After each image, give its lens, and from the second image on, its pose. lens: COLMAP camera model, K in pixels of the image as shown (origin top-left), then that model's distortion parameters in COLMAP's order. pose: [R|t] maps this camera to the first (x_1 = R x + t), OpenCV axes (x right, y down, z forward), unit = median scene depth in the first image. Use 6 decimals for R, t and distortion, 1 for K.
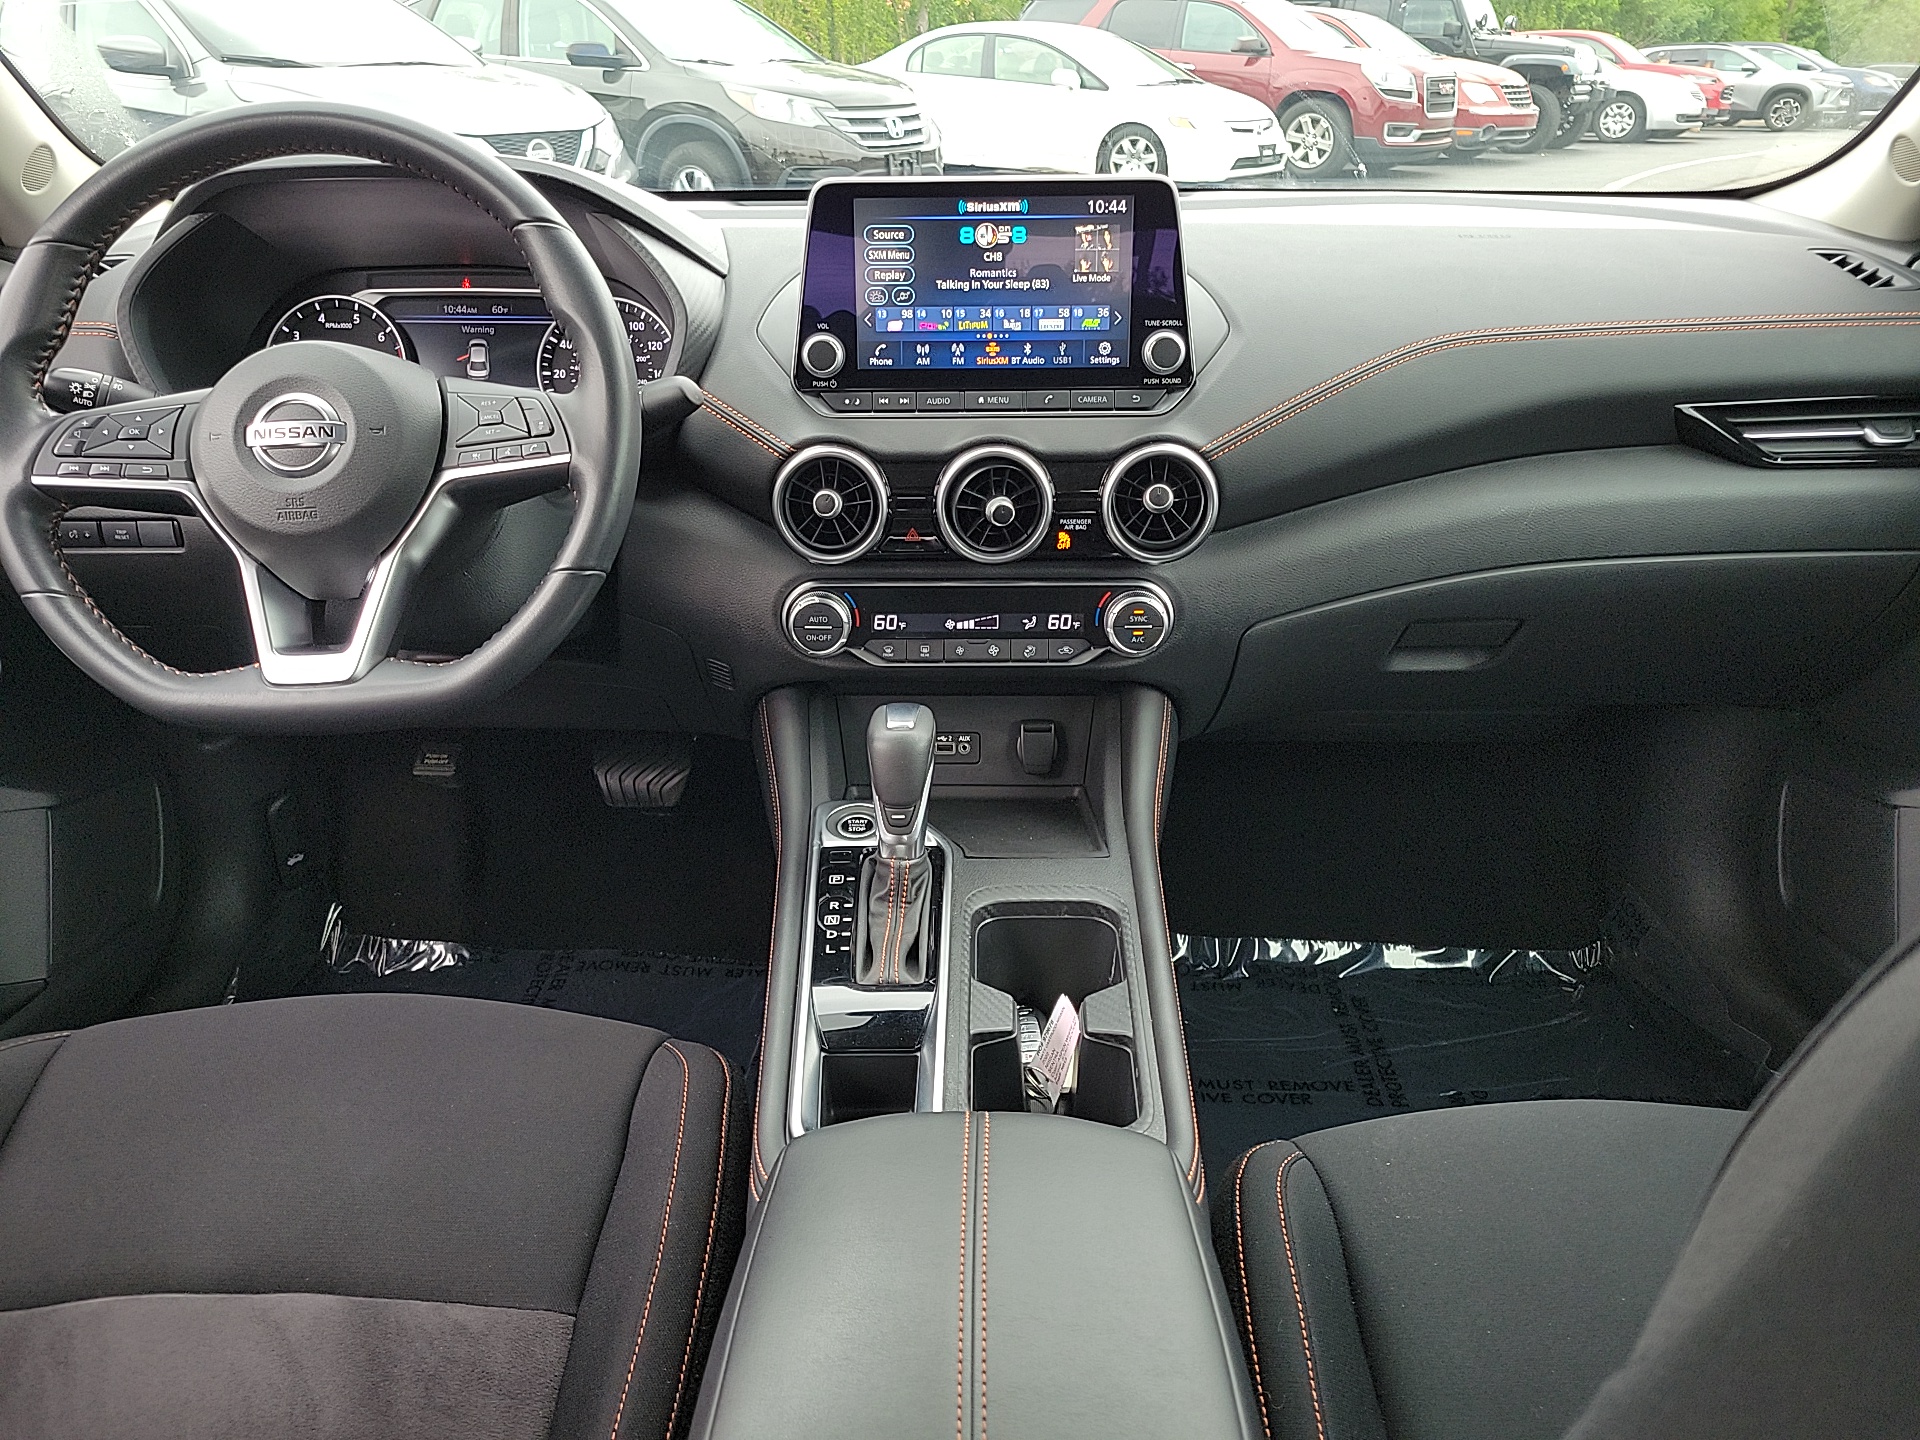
lens RADIAL K [[1439.4, 0, 960.0], [0, 1439.4, 720.0], [0, 0, 1]] dist [0.046157, -0.028959]
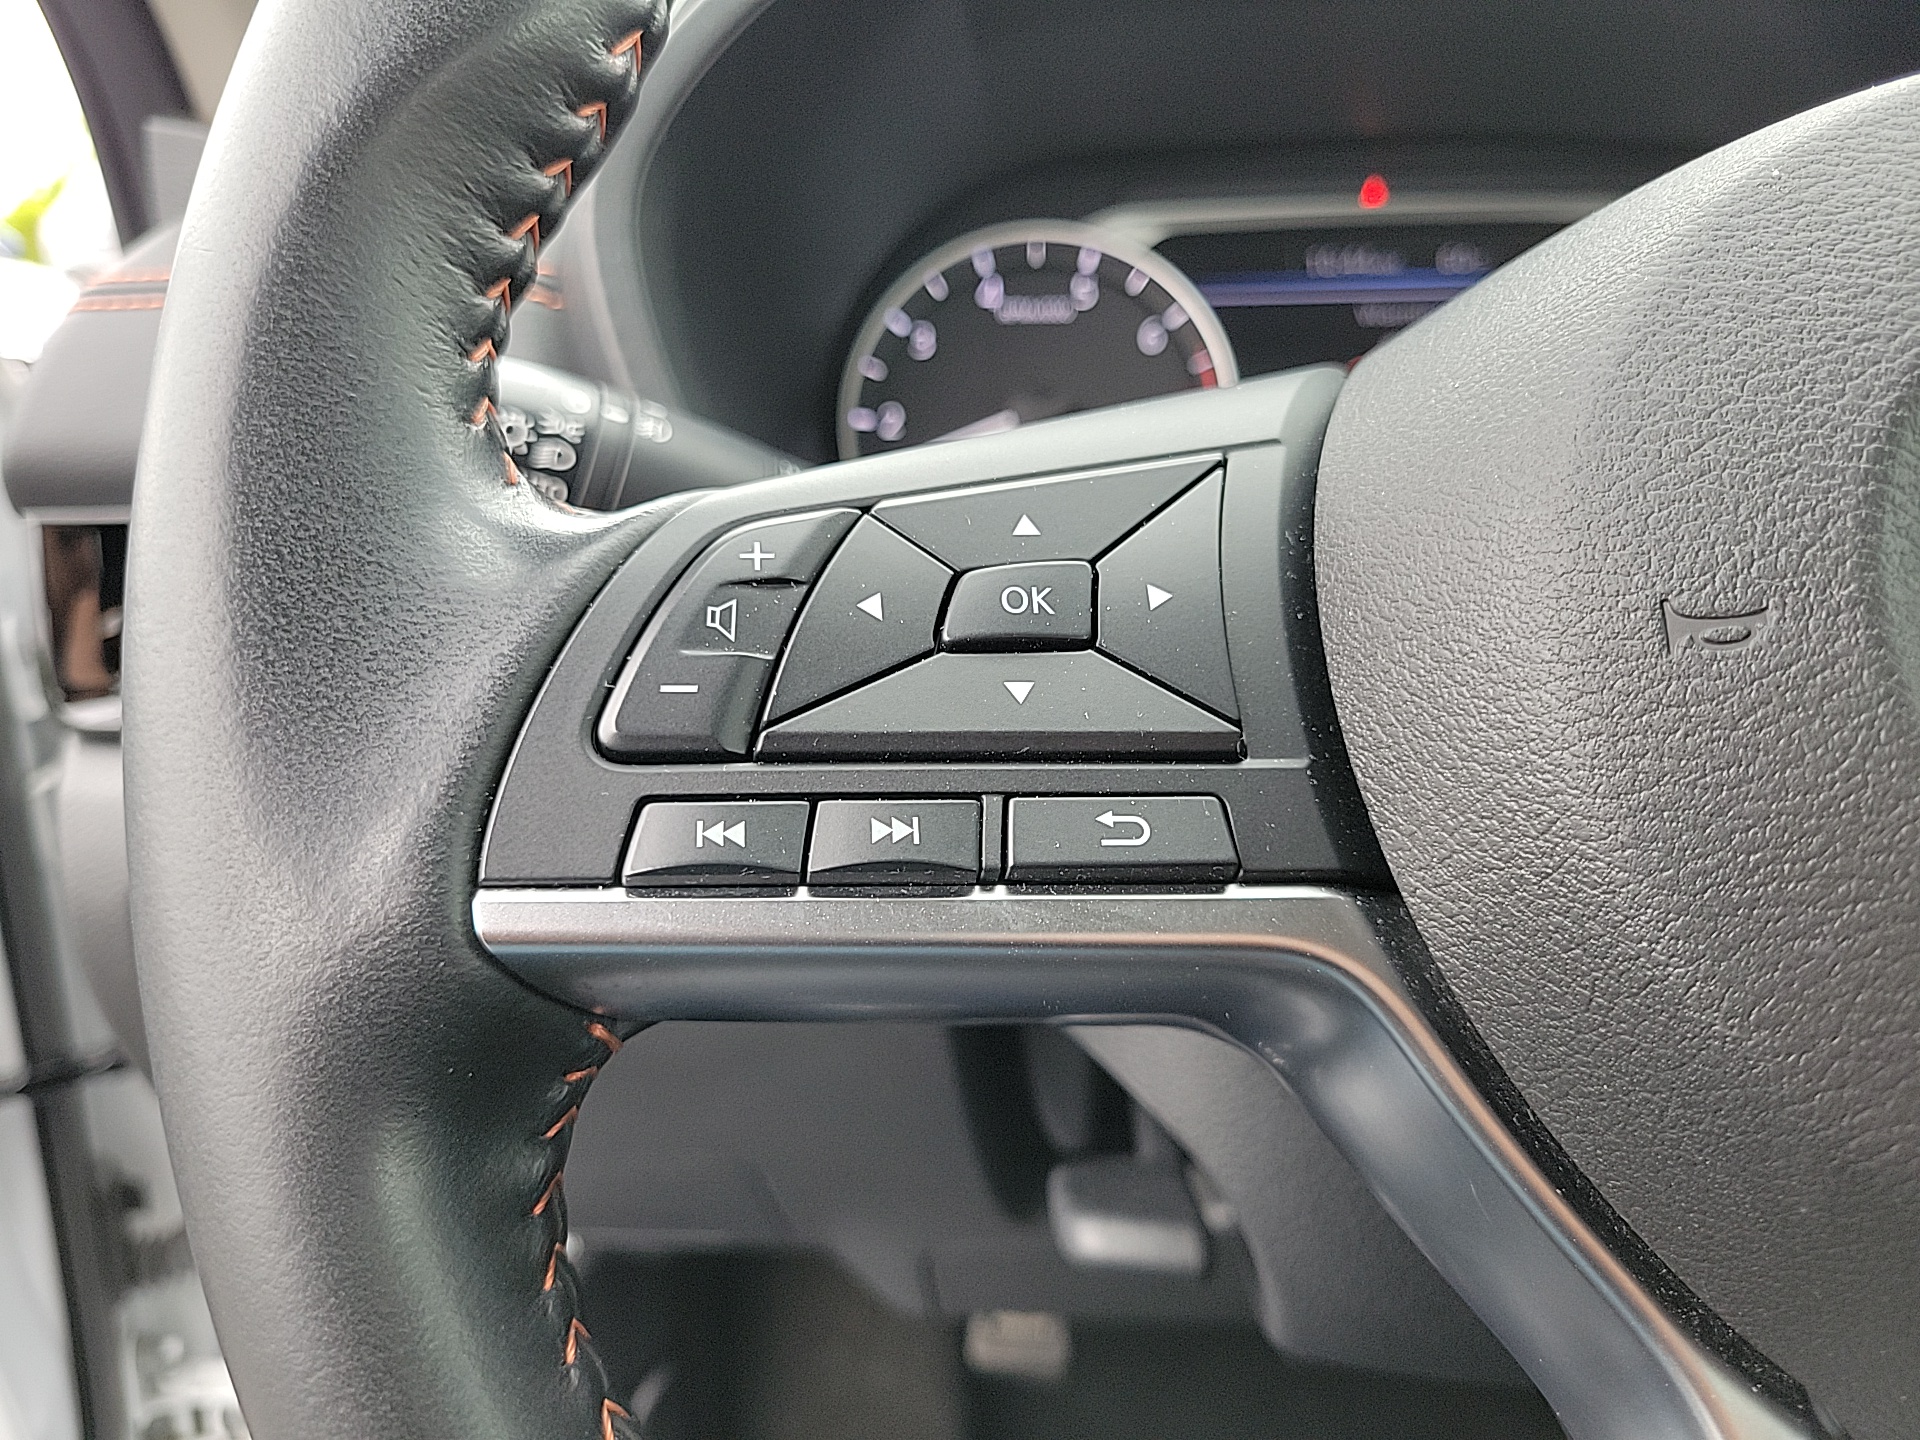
lens RADIAL K [[1529.0, 0, 923.0], [0, 1529.0, 722.5], [0, 0, 1]] dist [0.053797, -0.052092]
pose [[0.997113, -0.005057, -0.075768, -0.477826], [-0.003578, 0.993544, -0.113391, -0.138283], [0.075852, 0.113335, 0.990657, 0.696962]]
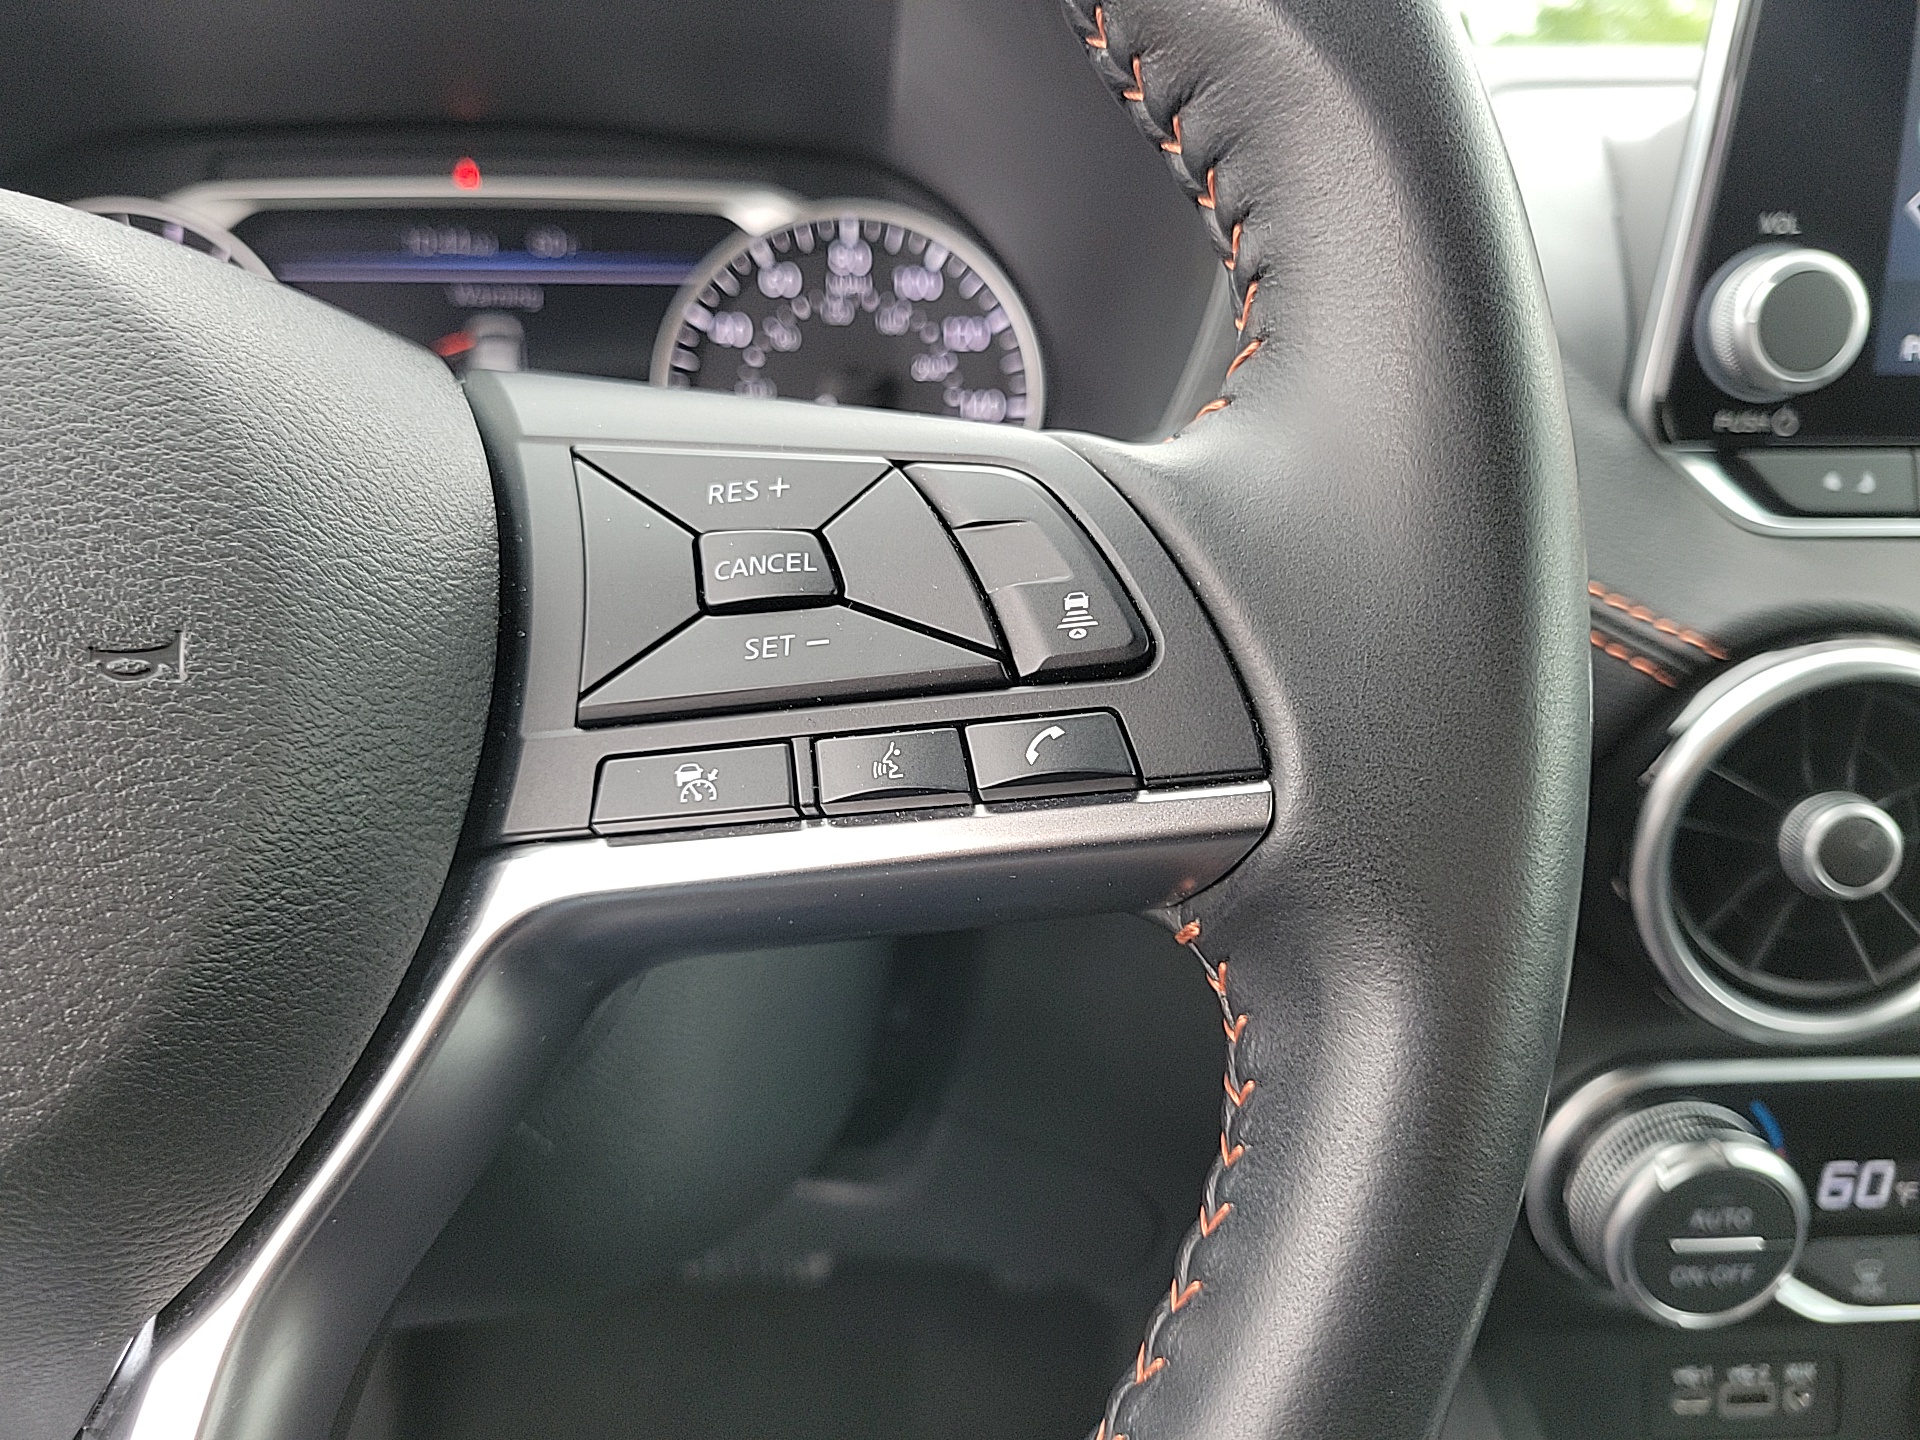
lens RADIAL K [[1502.7, 0, 960.0], [0, 1502.7, 720.0], [0, 0, 1]] dist [-0.003209, -0.002903]
pose [[0.998432, -0.005105, 0.055736, -0.262345], [0.008416, 0.998203, -0.059333, -0.150397], [-0.055333, 0.059709, 0.996681, 0.683910]]
